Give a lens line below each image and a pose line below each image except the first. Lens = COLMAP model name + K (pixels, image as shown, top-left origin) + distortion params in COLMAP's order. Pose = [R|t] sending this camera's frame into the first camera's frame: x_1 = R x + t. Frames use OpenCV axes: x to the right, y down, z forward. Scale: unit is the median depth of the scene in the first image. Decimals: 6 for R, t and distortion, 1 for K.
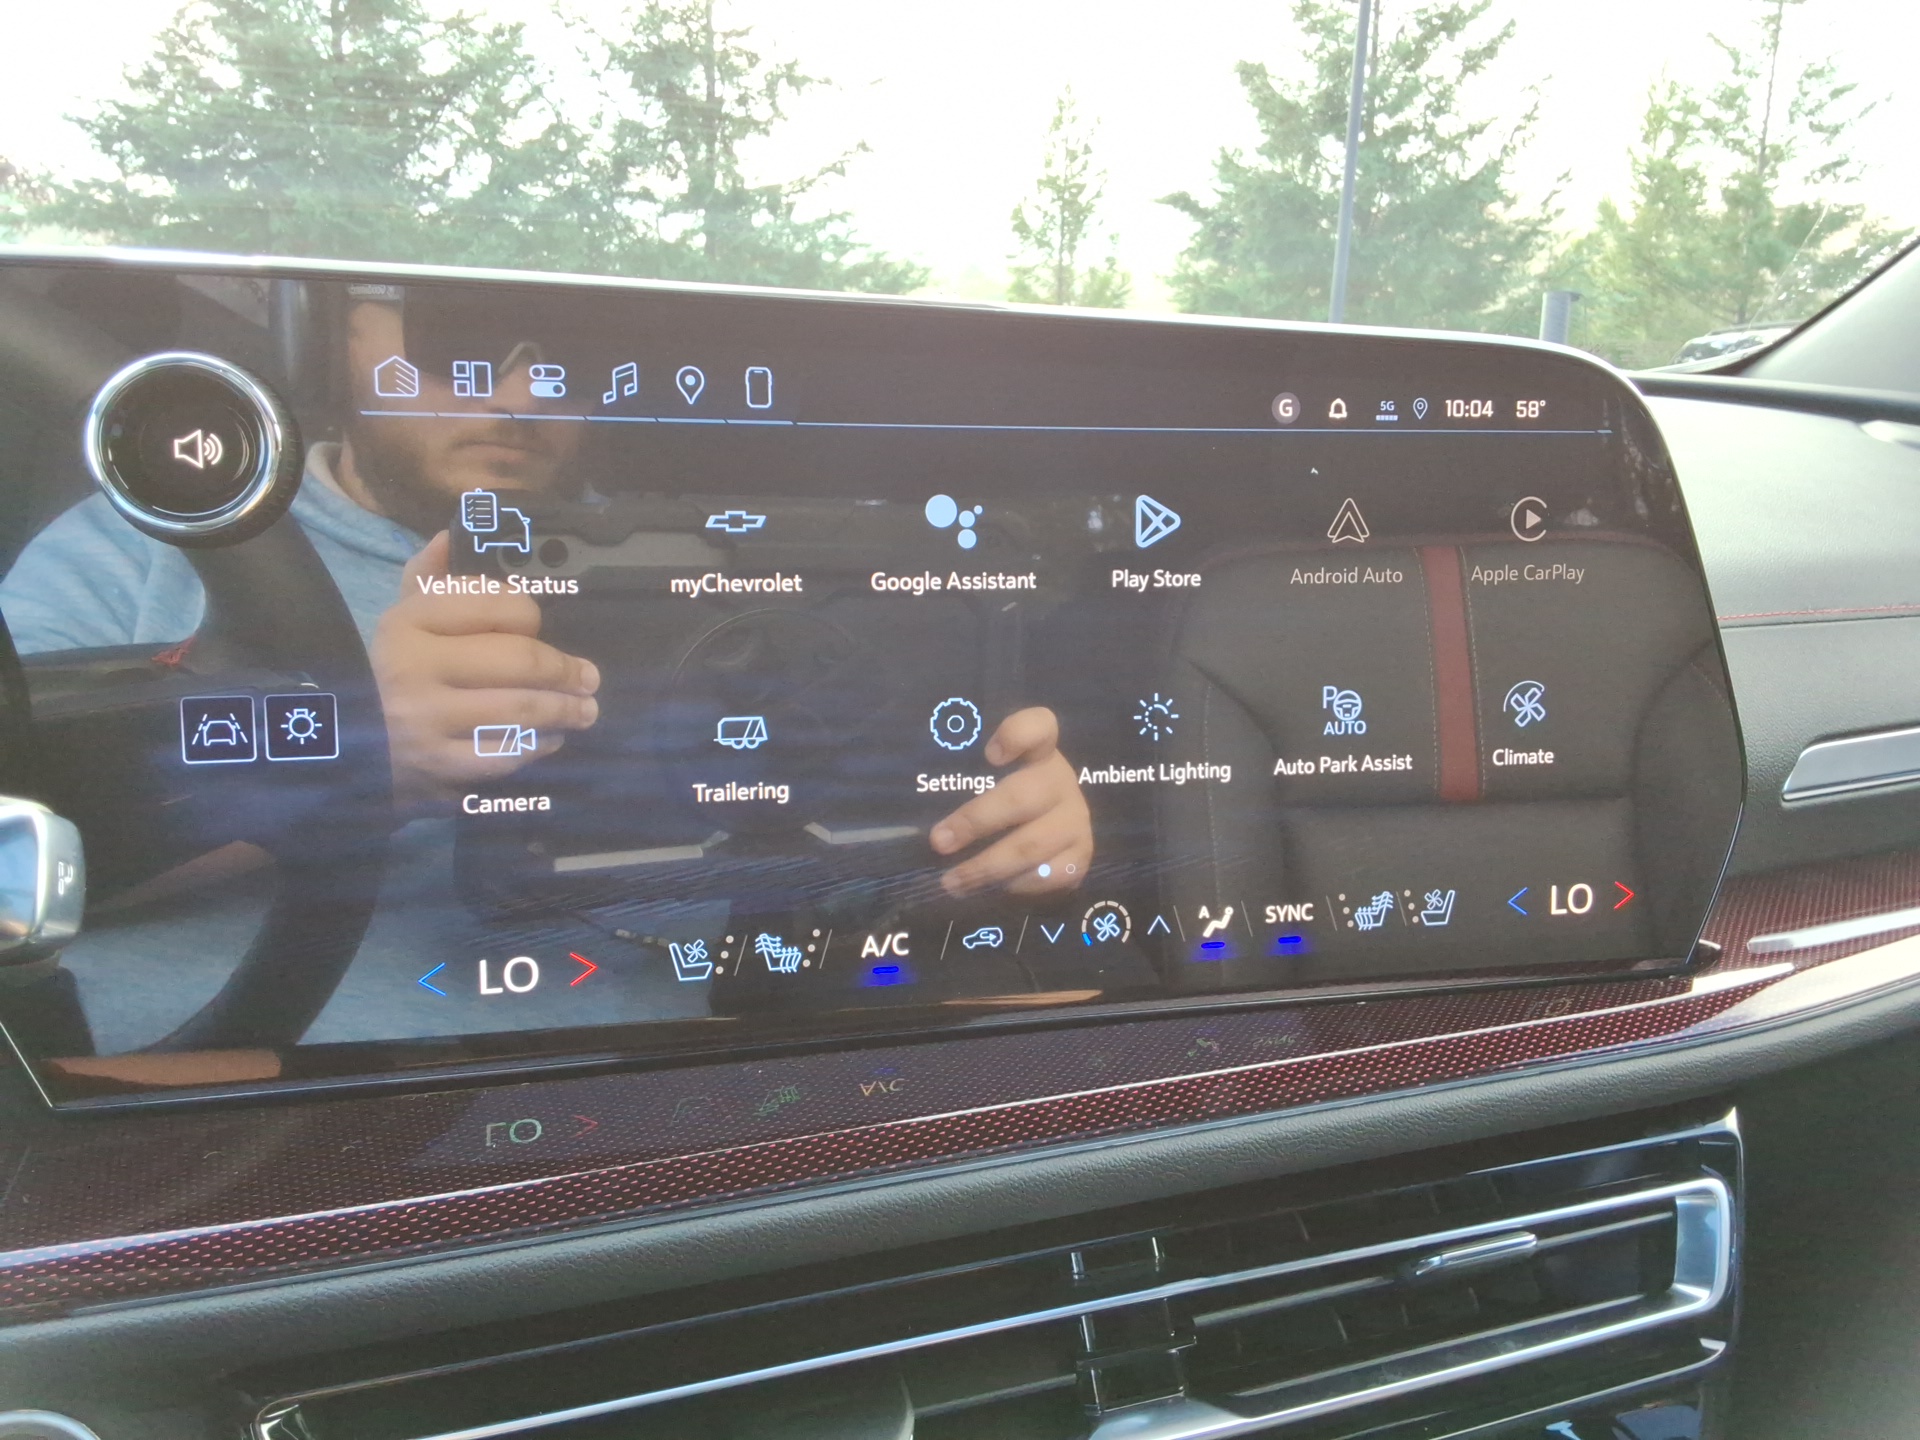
lens RADIAL K [[1552.2, 0, 953.9], [0, 1552.2, 717.7], [0, 0, 1]] dist [0.115750, -0.172972]
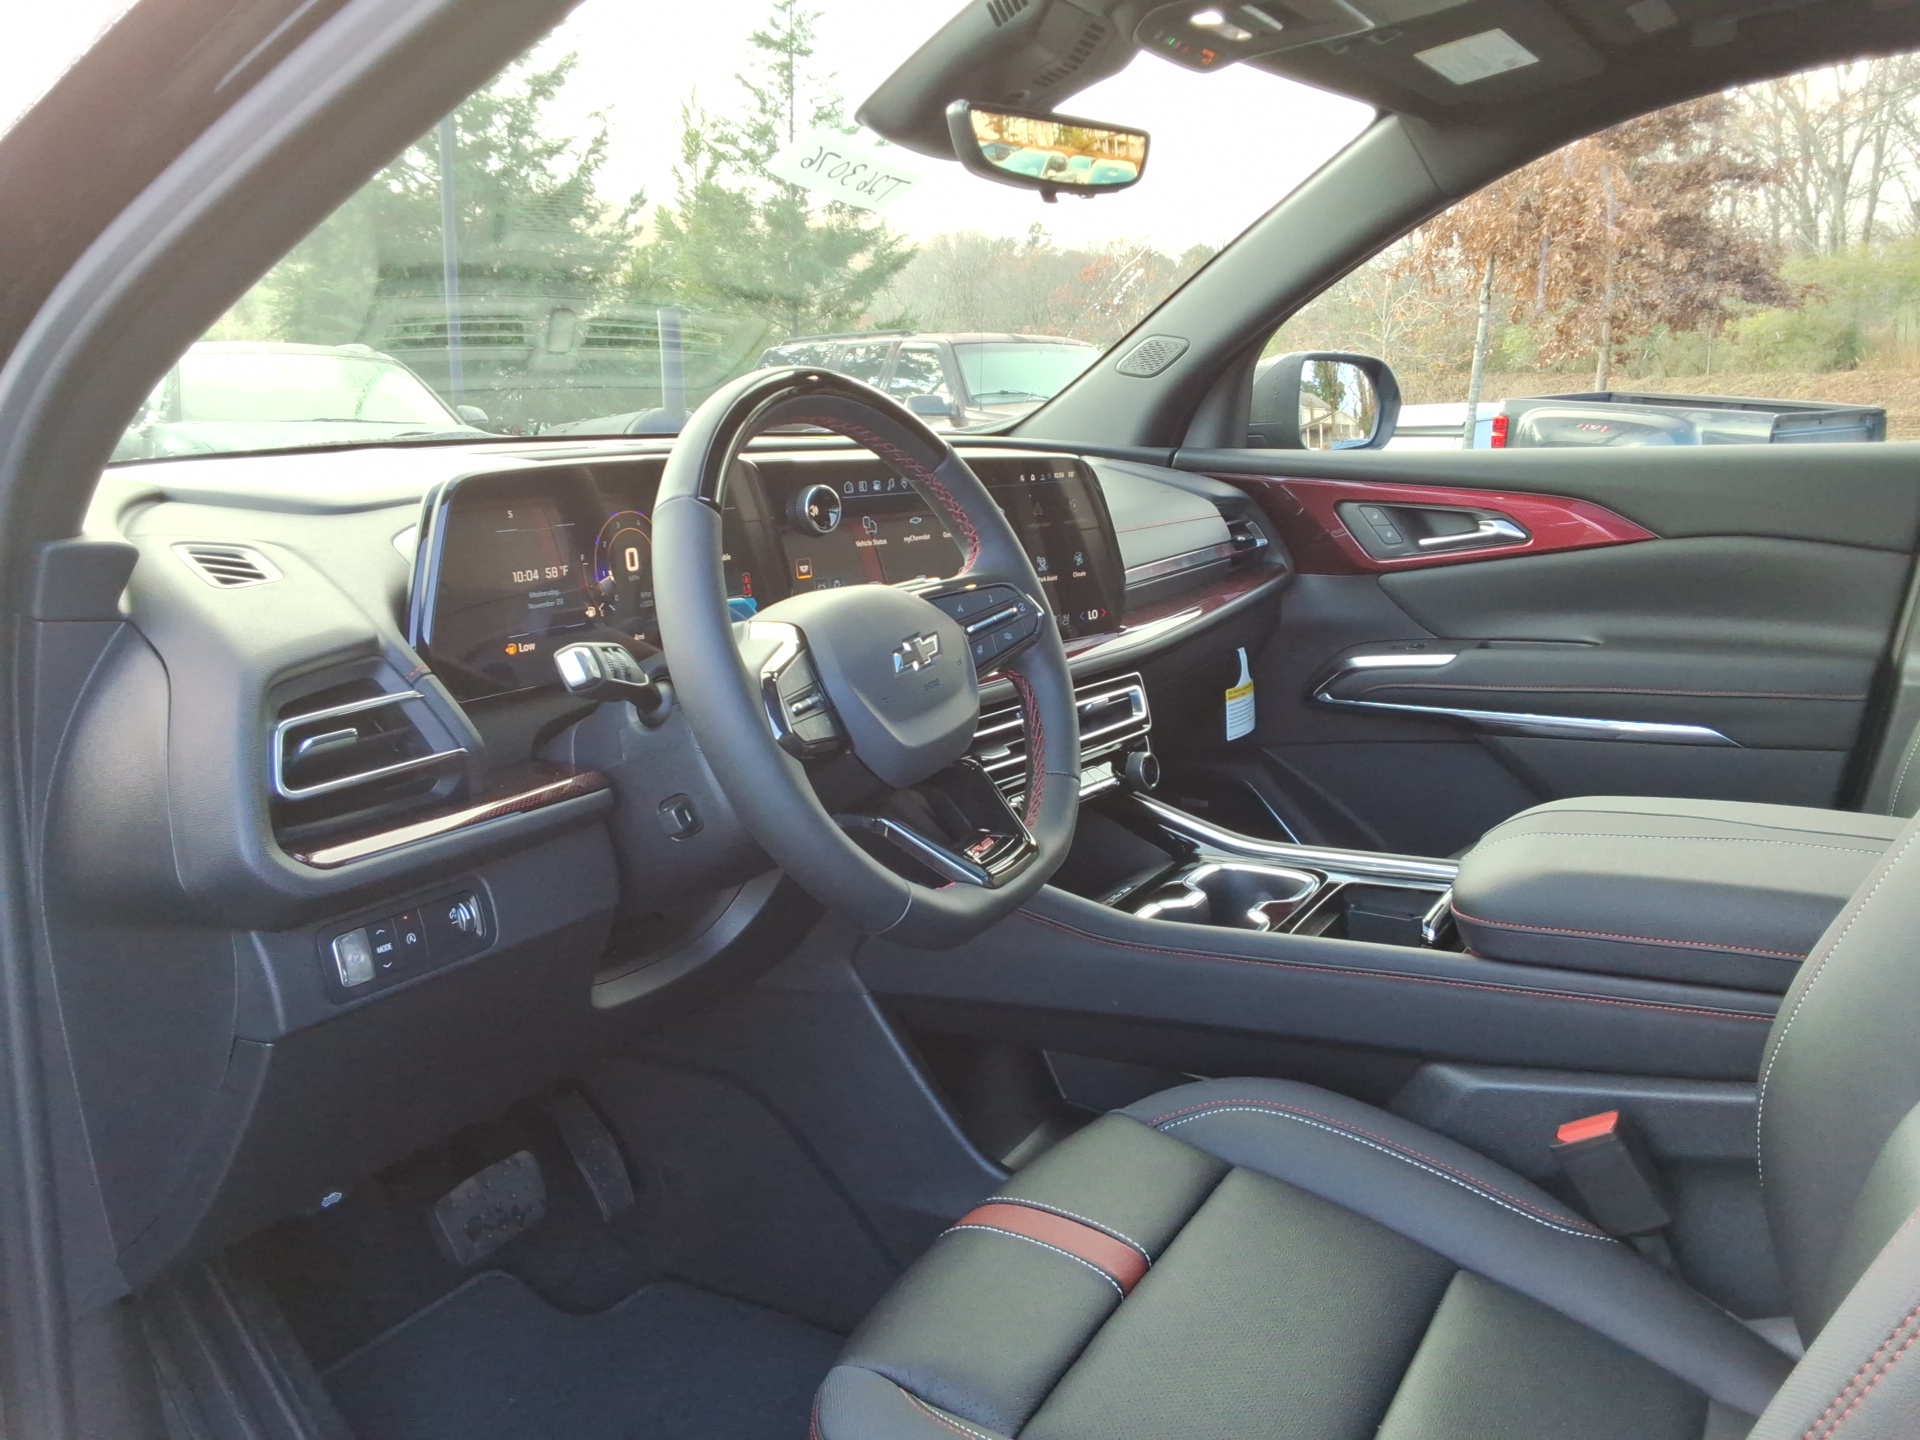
lens RADIAL K [[1577.3, 0, 978.6], [0, 1577.3, 729.5], [0, 0, 1]] dist [0.109155, -0.200370]
pose [[0.835995, -0.139575, 0.530690, -1.783499], [0.134765, 0.989714, 0.048007, 0.172411], [-0.531931, 0.031385, 0.846206, -1.892554]]
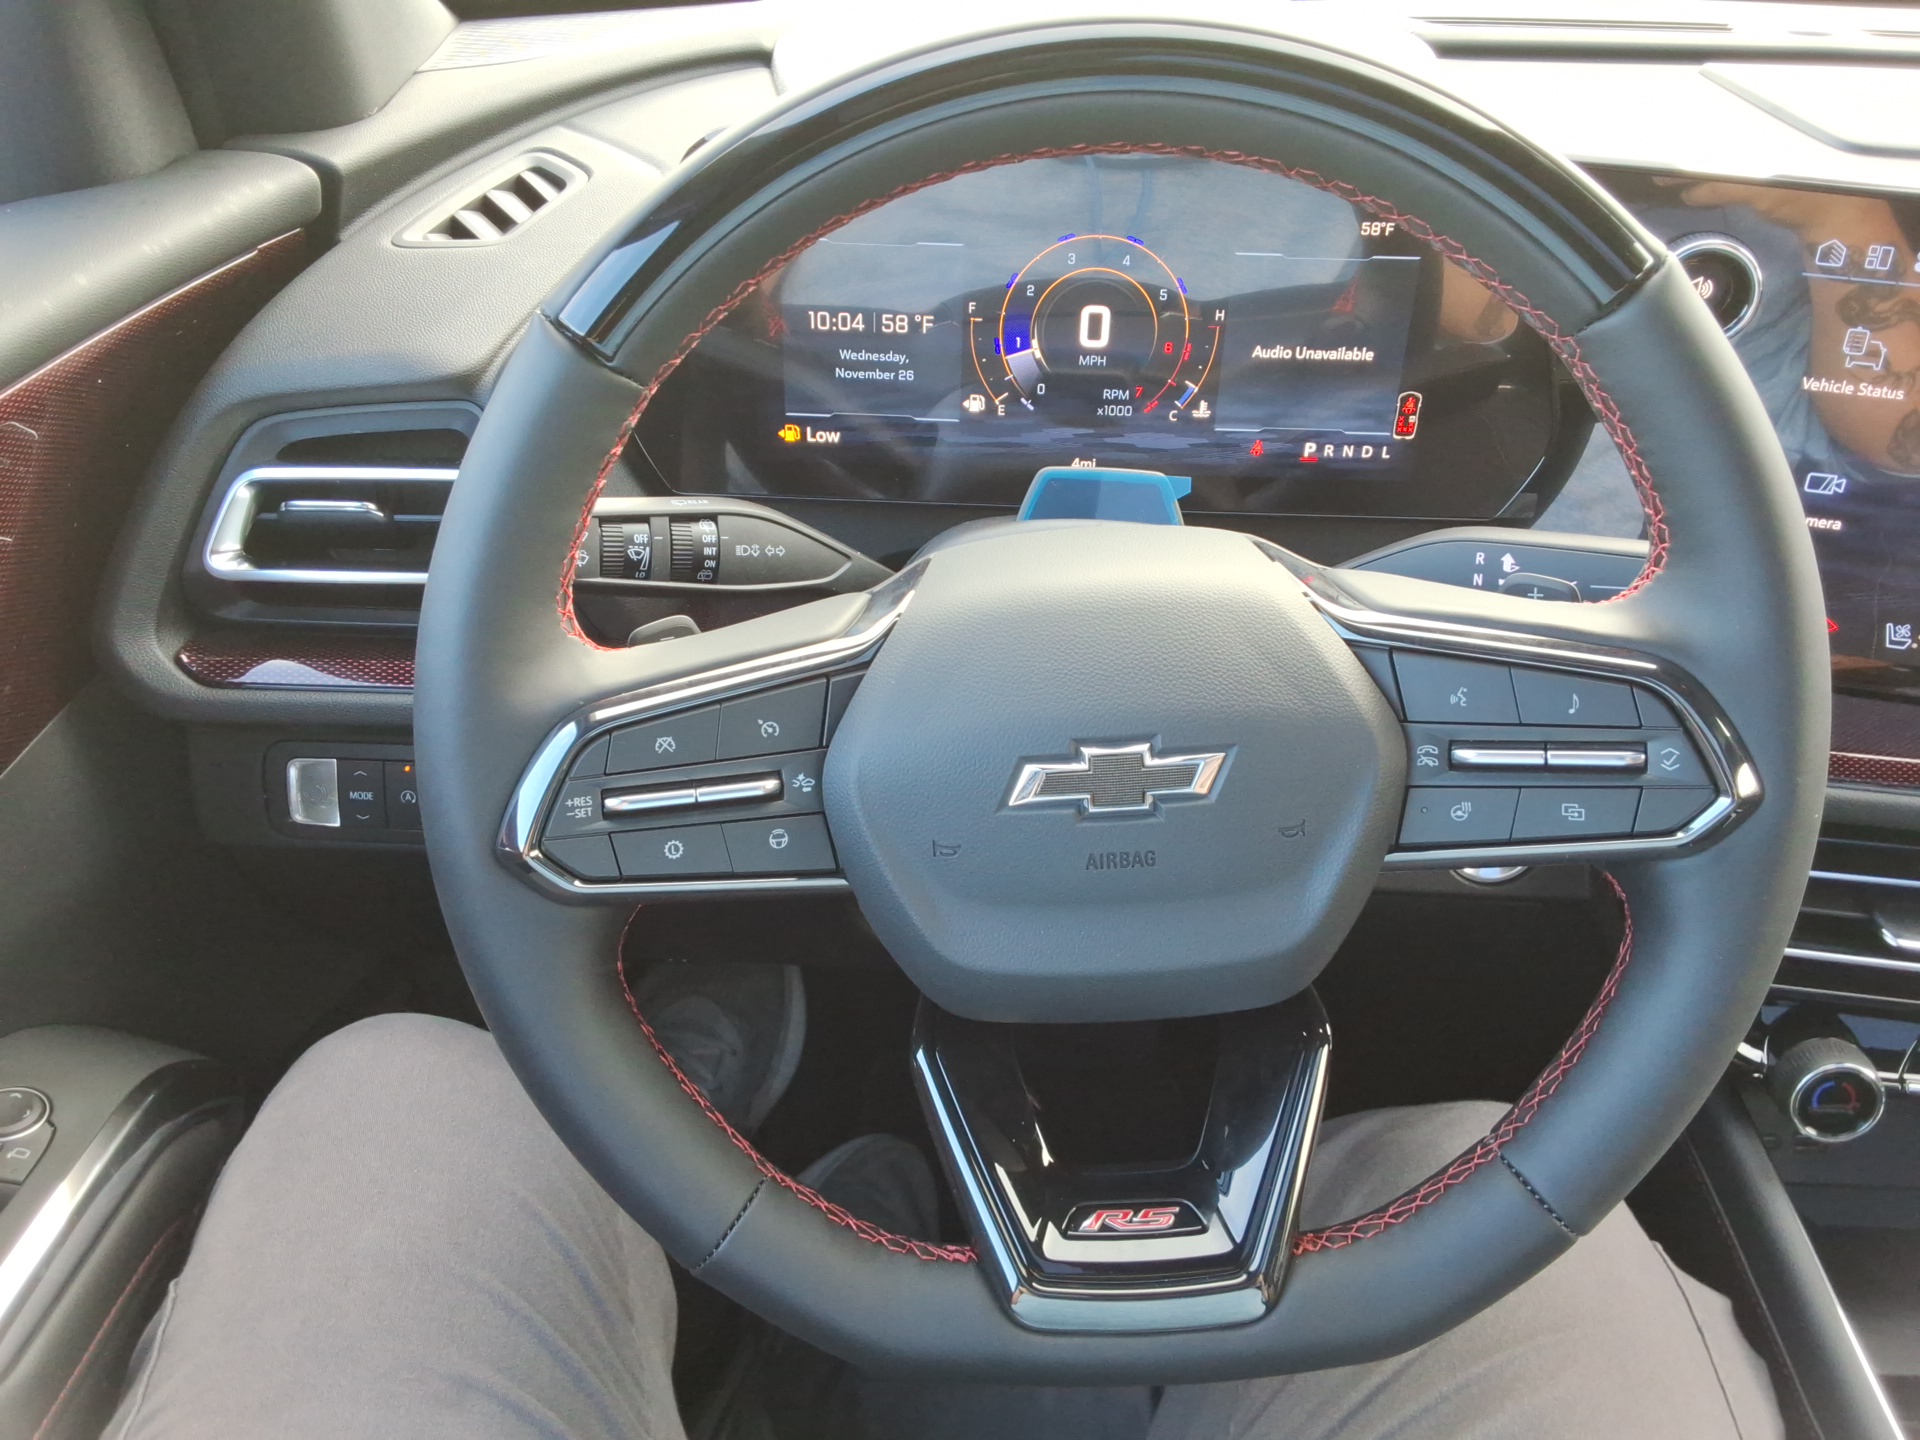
lens RADIAL K [[1560.1, 0, 983.0], [0, 1560.1, 718.4], [0, 0, 1]] dist [0.111106, -0.158641]
pose [[0.881038, 0.255088, -0.398373, -0.291750], [-0.109970, 0.929522, 0.351988, -0.209668], [0.460085, -0.266306, 0.846997, -0.733893]]
